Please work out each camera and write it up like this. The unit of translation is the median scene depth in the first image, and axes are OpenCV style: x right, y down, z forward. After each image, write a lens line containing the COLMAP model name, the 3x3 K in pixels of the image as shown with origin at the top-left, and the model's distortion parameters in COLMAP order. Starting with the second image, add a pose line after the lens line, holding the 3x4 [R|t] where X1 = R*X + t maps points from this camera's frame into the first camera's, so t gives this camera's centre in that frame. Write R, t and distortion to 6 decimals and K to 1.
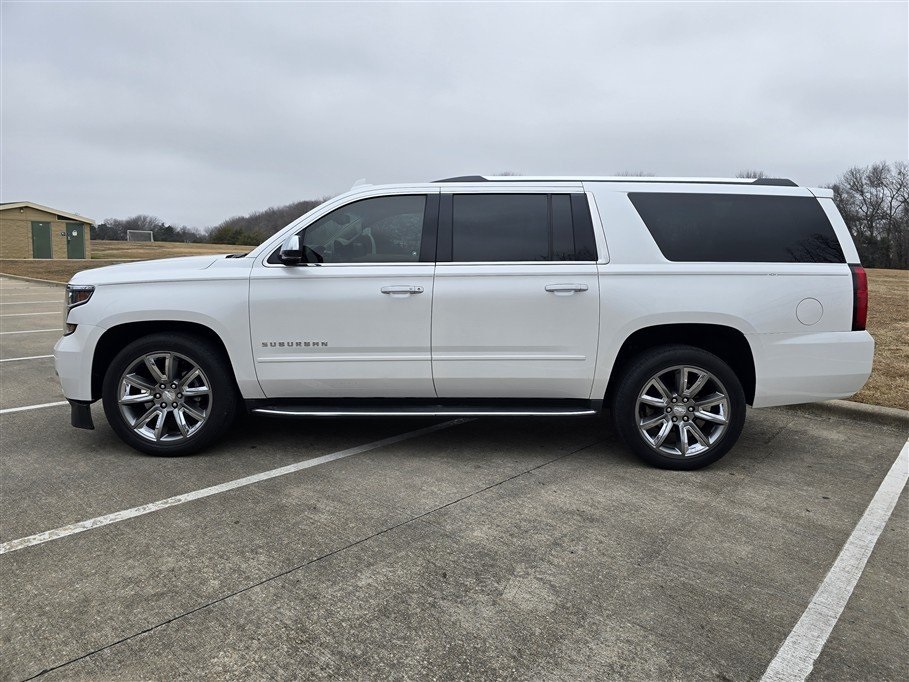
lens RADIAL K [[614.4, 0, 460.4], [0, 614.4, 338.5], [0, 0, 1]] dist [0.045619, -0.038250]
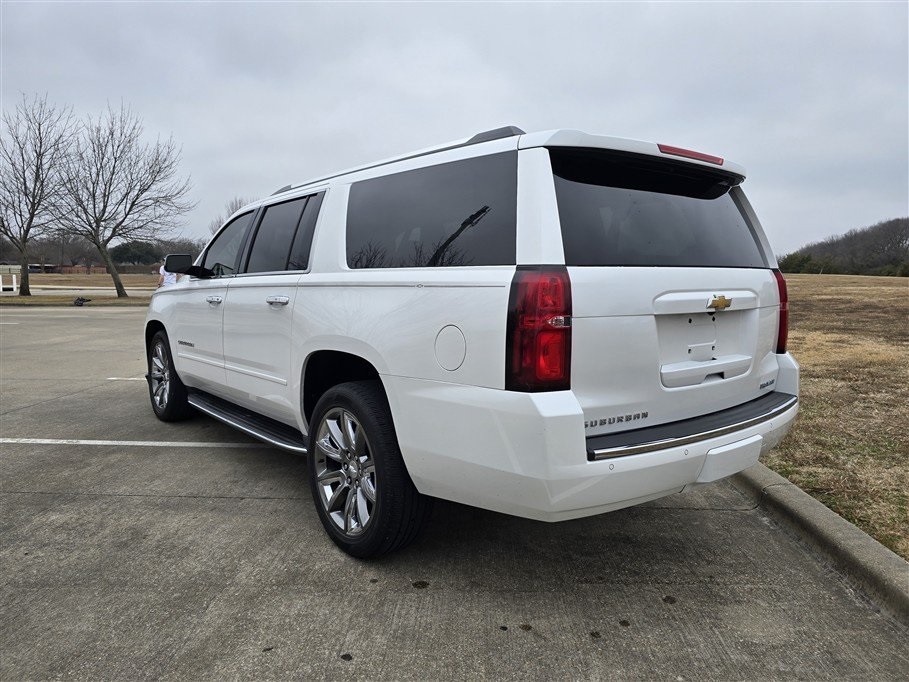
lens RADIAL K [[614.4, 0, 458.4], [0, 614.4, 339.5], [0, 0, 1]] dist [0.045619, -0.038250]
pose [[0.635307, 0.063636, -0.769633, 1.012441], [-0.098996, 0.995088, 0.000559, -0.052602], [0.765888, 0.075836, 0.638486, 0.631192]]
